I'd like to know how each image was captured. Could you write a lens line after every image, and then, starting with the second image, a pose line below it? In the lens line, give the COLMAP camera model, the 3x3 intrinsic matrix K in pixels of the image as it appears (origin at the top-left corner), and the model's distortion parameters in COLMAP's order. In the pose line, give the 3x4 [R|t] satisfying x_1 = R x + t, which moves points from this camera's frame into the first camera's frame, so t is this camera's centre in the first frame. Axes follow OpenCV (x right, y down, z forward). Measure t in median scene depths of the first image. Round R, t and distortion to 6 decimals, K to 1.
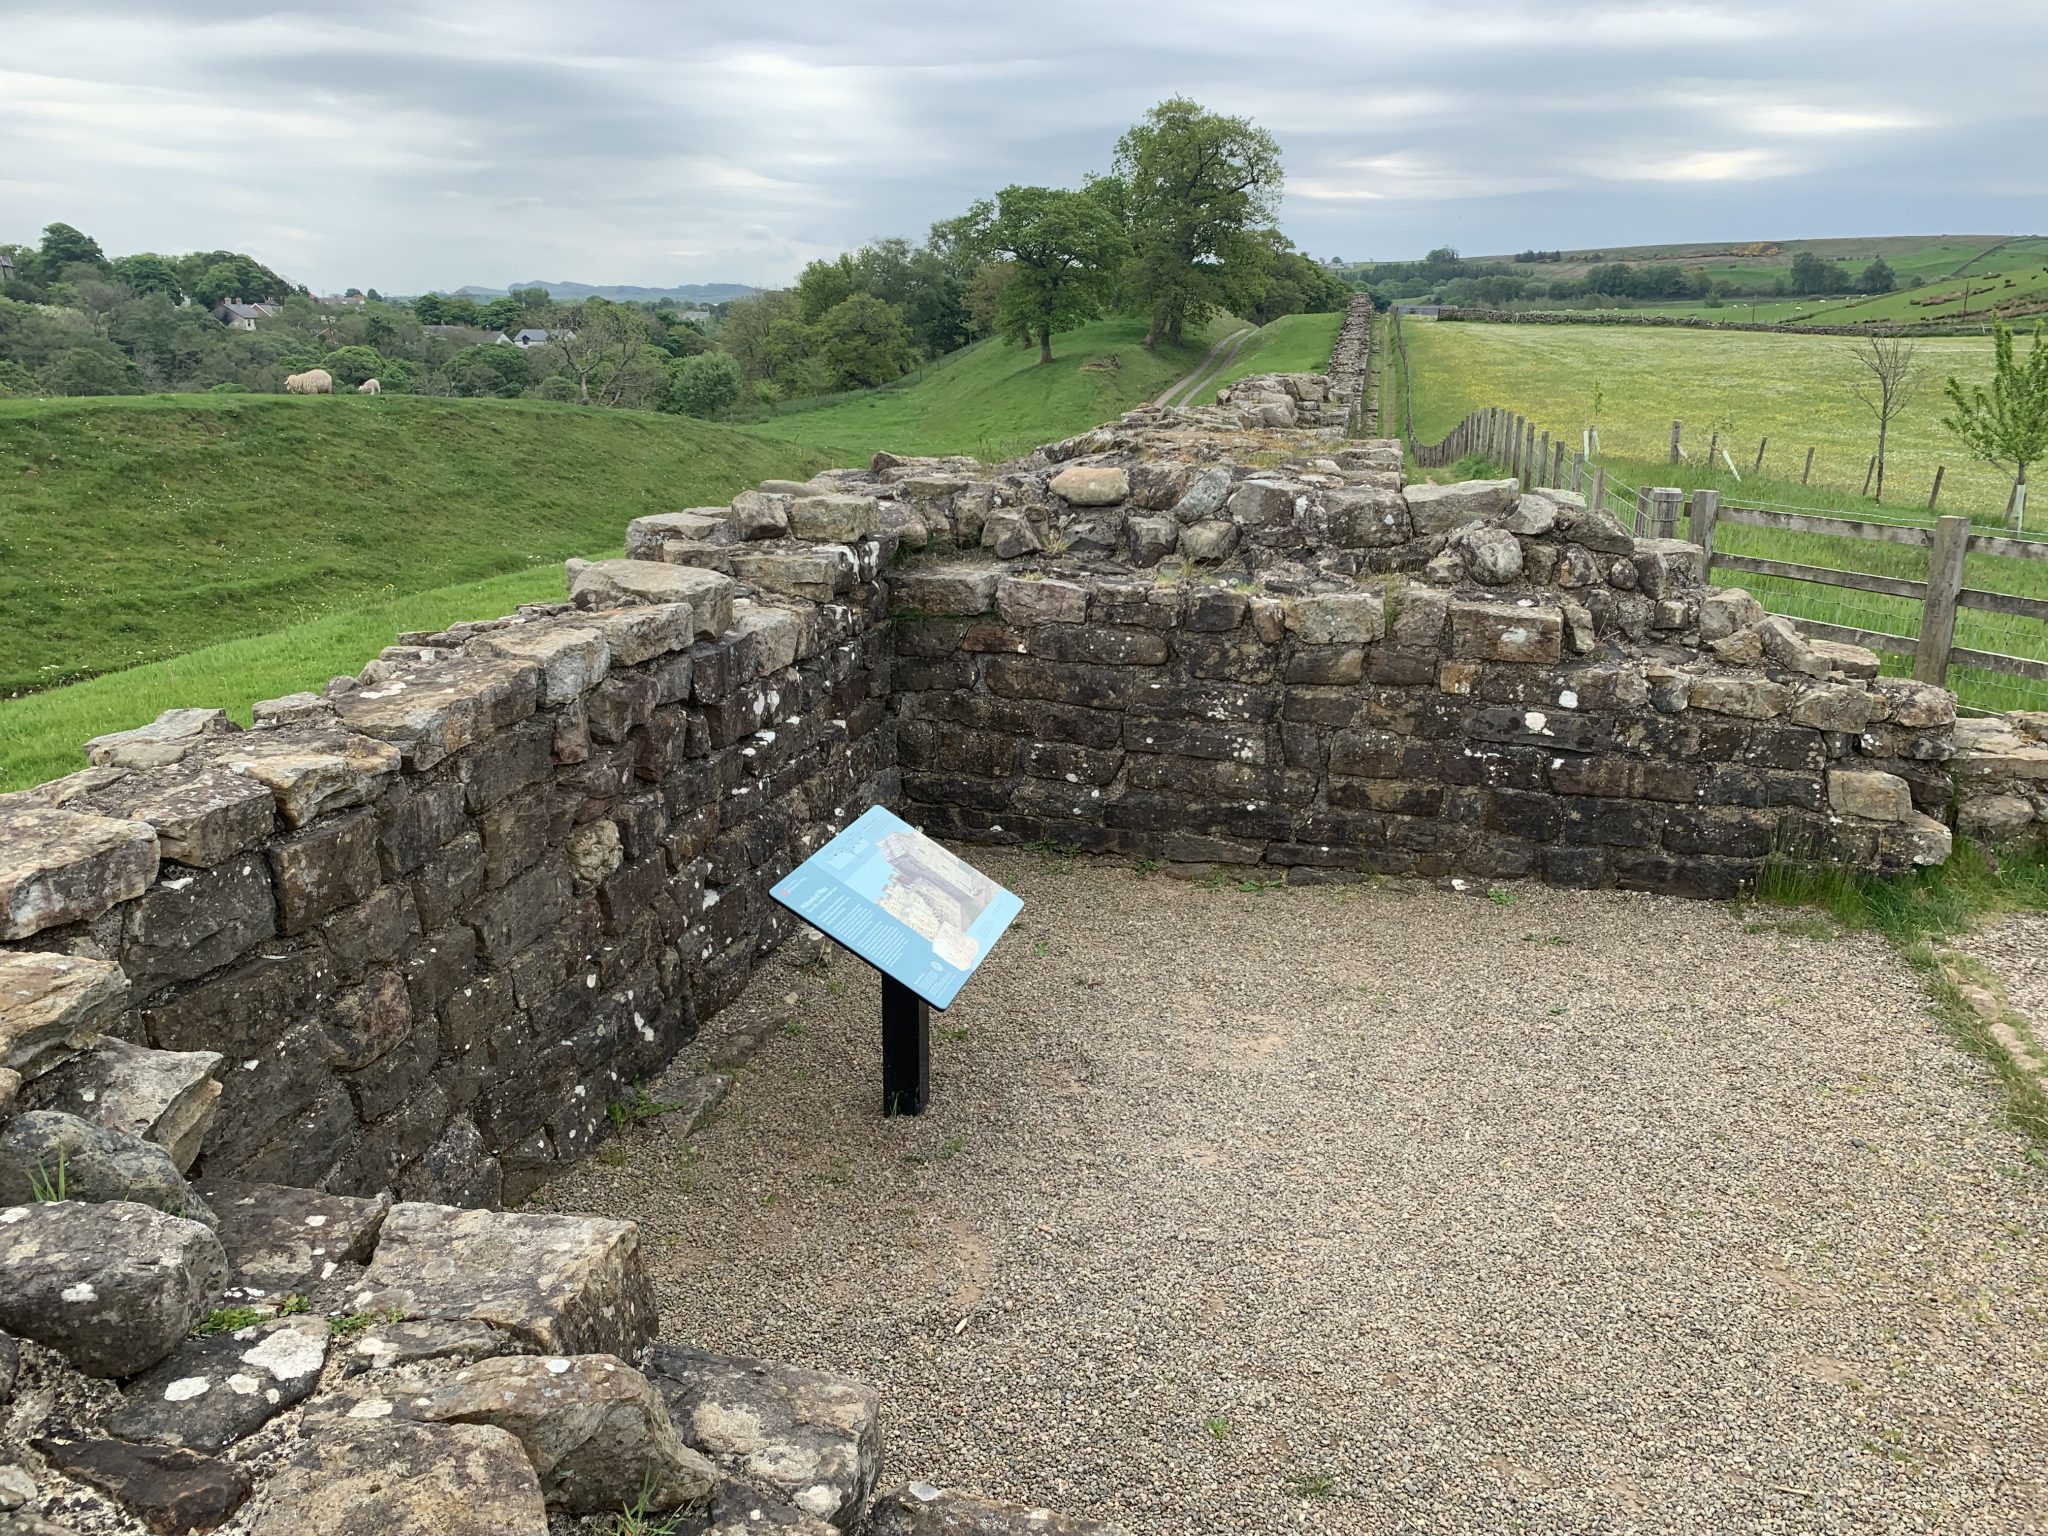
lens RADIAL K [[2162.2, 0, 1022.0], [0, 2162.2, 767.8], [0, 0, 1]] dist [0.012910, 0.000000]
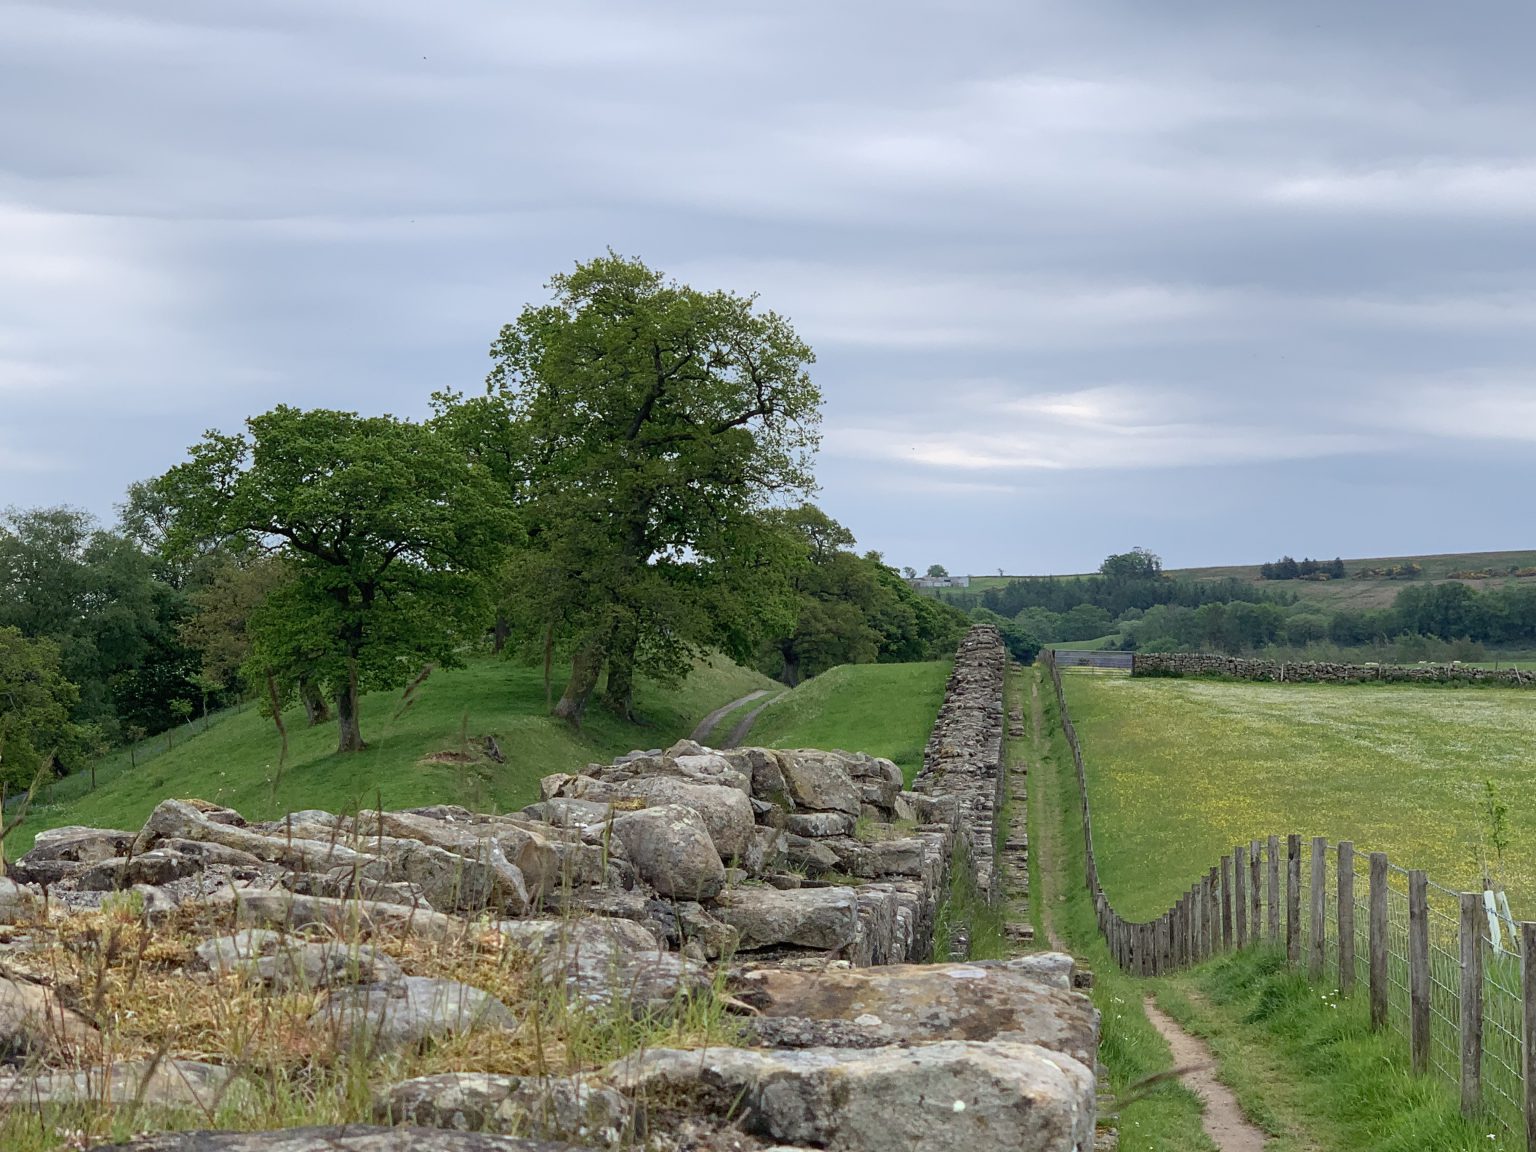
lens RADIAL K [[1621.6, 0, 768.9], [0, 1621.6, 575.5], [0, 0, 1]] dist [0.012910, 0.000000]
pose [[0.999906, -0.005185, -0.012730, 0.112515], [0.000657, 0.943093, -0.332527, -0.101815], [0.013729, 0.332487, 0.943008, 0.638533]]
